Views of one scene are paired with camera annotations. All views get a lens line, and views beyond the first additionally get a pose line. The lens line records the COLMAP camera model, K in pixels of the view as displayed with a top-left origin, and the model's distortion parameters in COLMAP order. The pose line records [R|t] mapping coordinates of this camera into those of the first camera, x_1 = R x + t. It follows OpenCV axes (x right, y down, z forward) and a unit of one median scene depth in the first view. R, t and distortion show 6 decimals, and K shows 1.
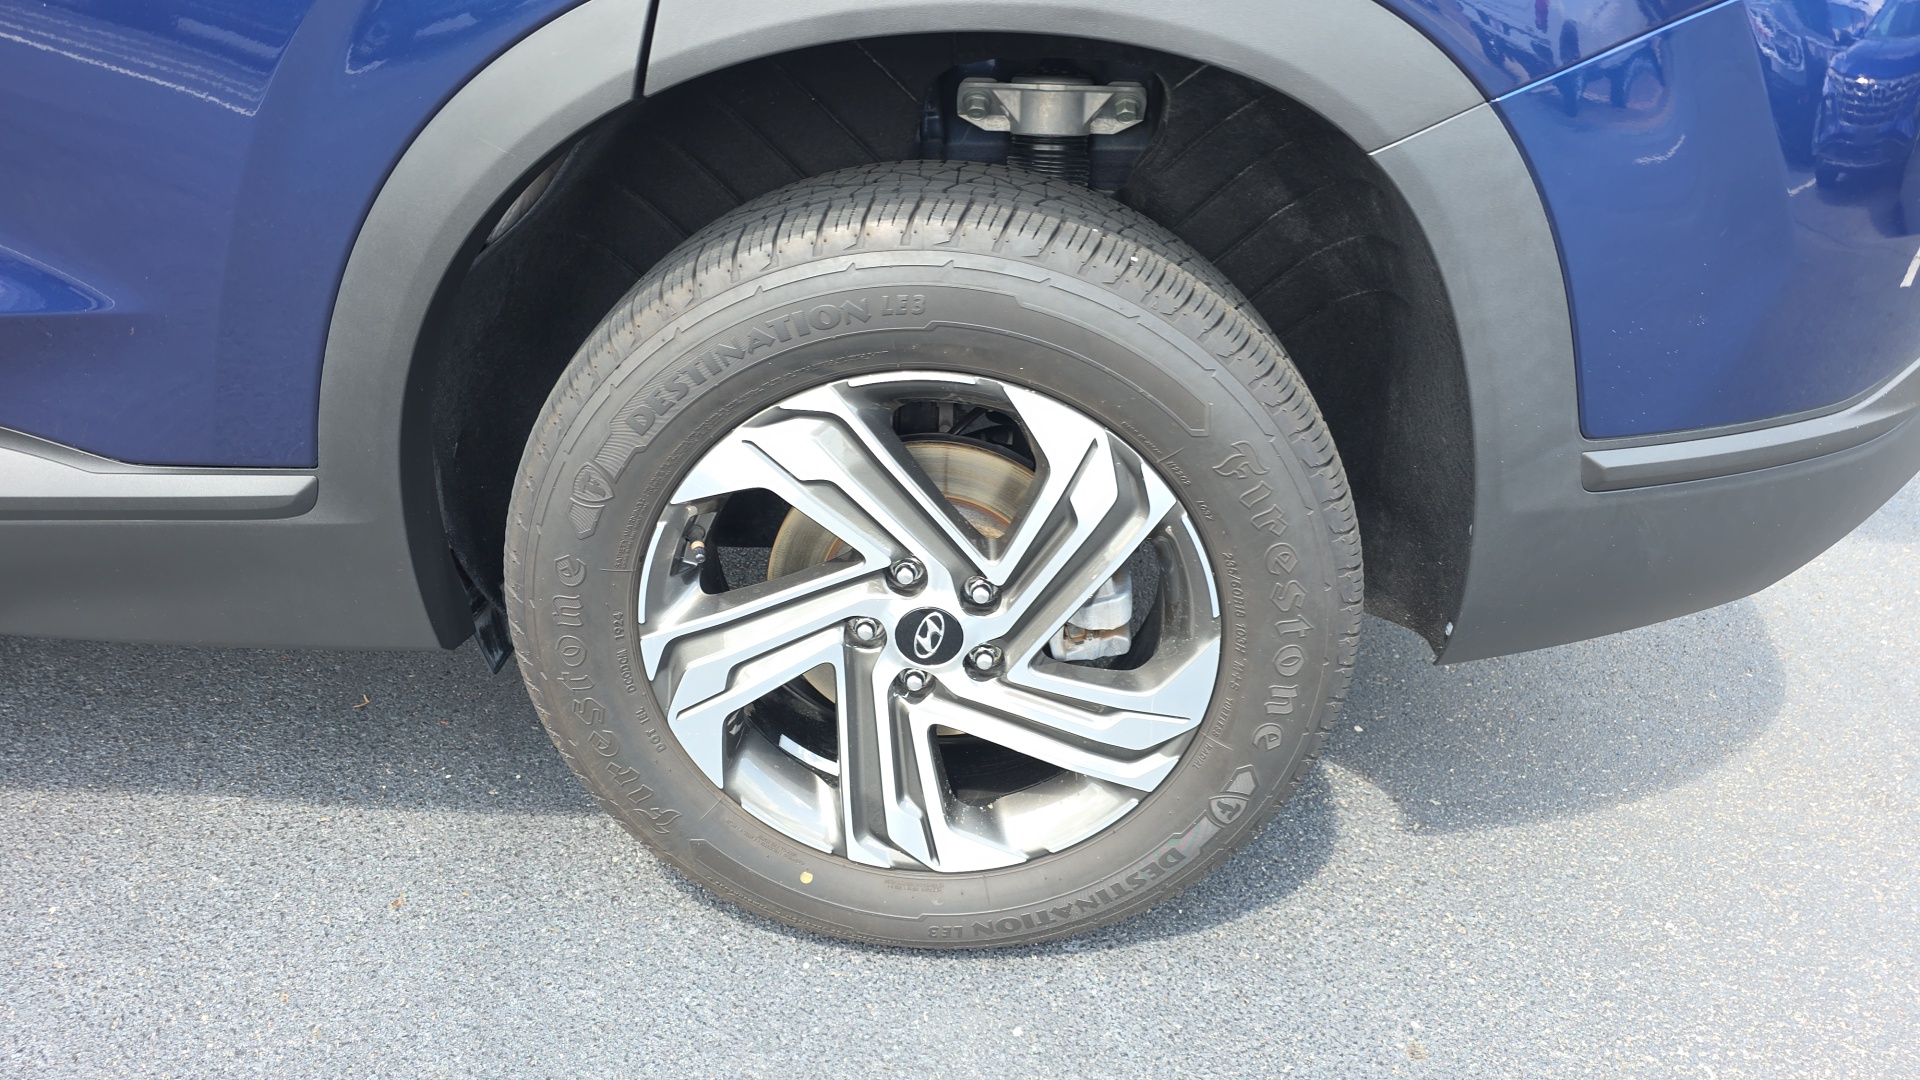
lens RADIAL K [[1303.8, 0, 966.7], [0, 1303.8, 535.8], [0, 0, 1]] dist [0.059569, -0.065355]
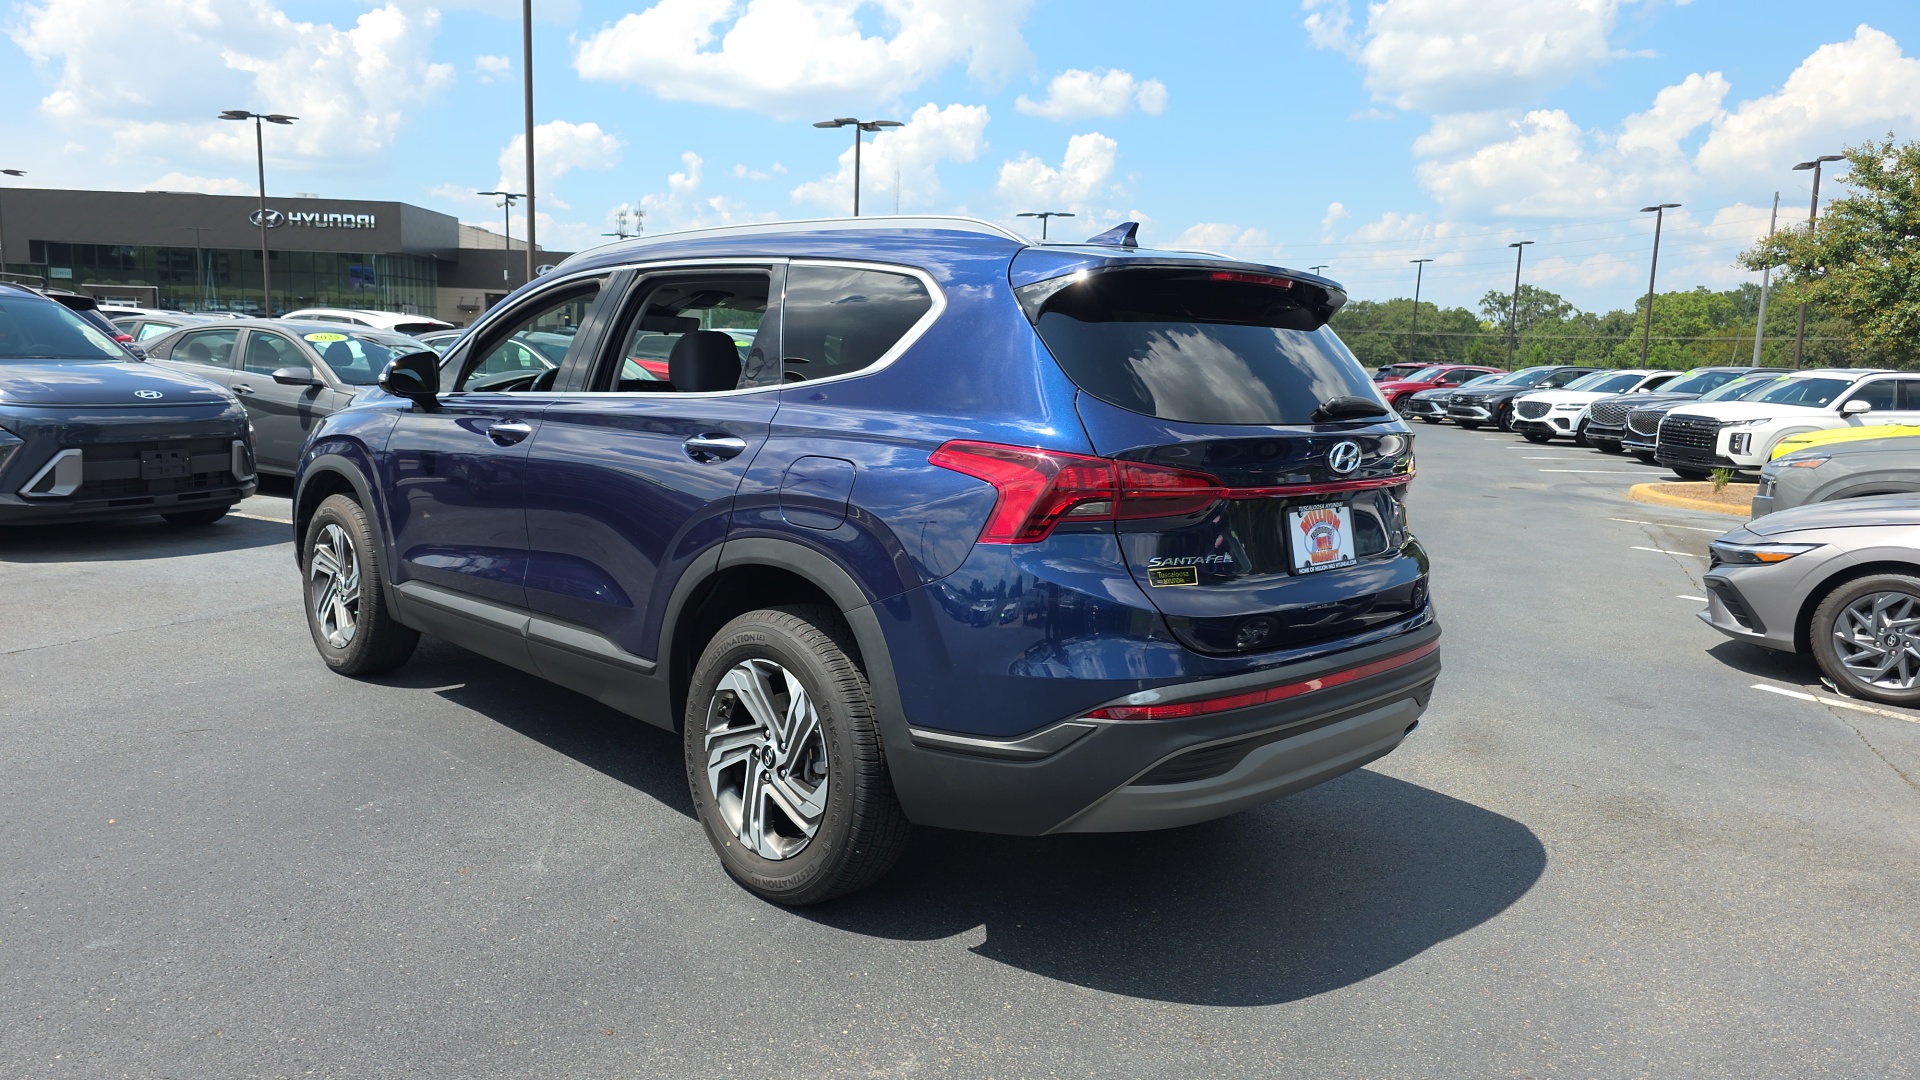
lens RADIAL K [[1303.8, 0, 942.0], [0, 1303.8, 515.7], [0, 0, 1]] dist [0.059569, -0.065355]
pose [[0.730521, 0.096935, -0.675975, 2.153562], [-0.352739, 0.901157, -0.251976, 0.188253], [0.584734, 0.422517, 0.692507, -1.008143]]
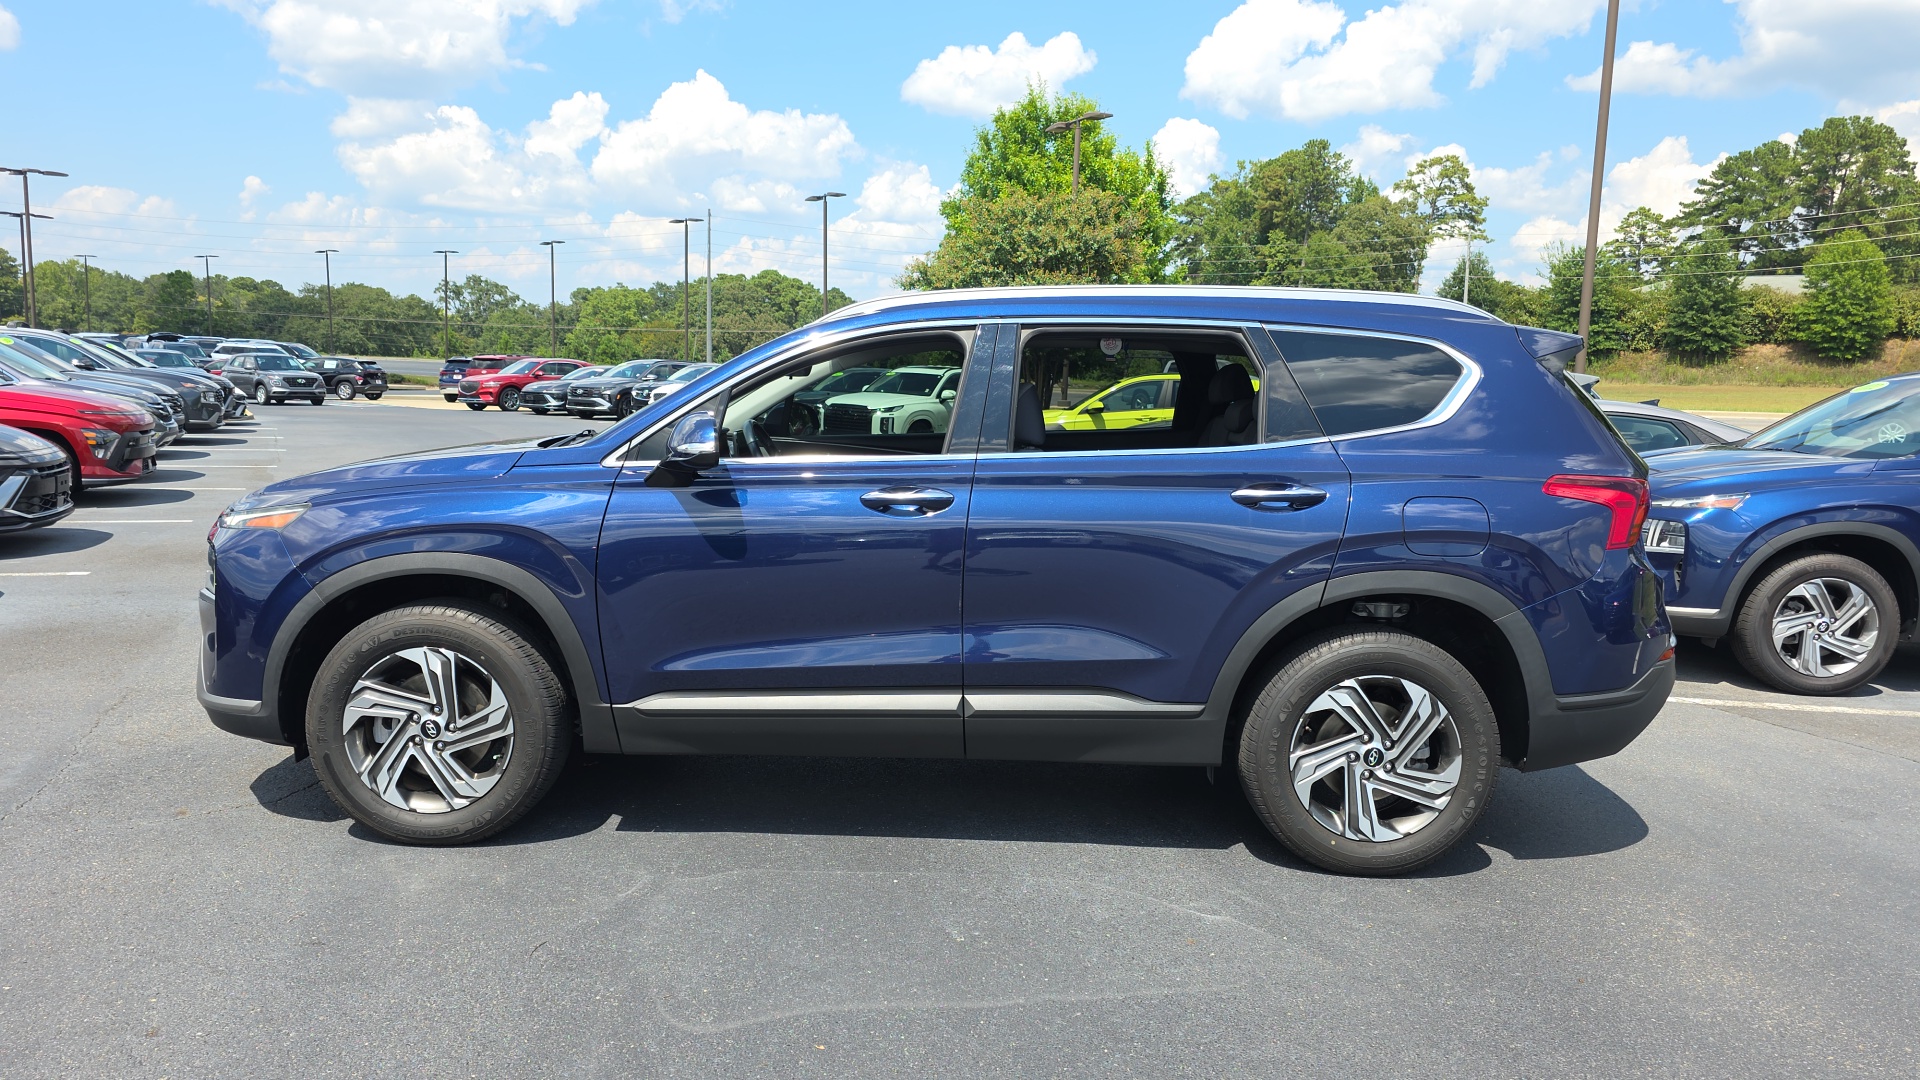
lens RADIAL K [[1303.8, 0, 897.7], [0, 1303.8, 519.5], [0, 0, 1]] dist [0.059569, -0.065355]
pose [[0.999429, 0.011009, 0.031943, -1.373909], [0.001986, 0.924657, -0.380797, 0.799633], [-0.033728, 0.380643, 0.924107, -2.336673]]
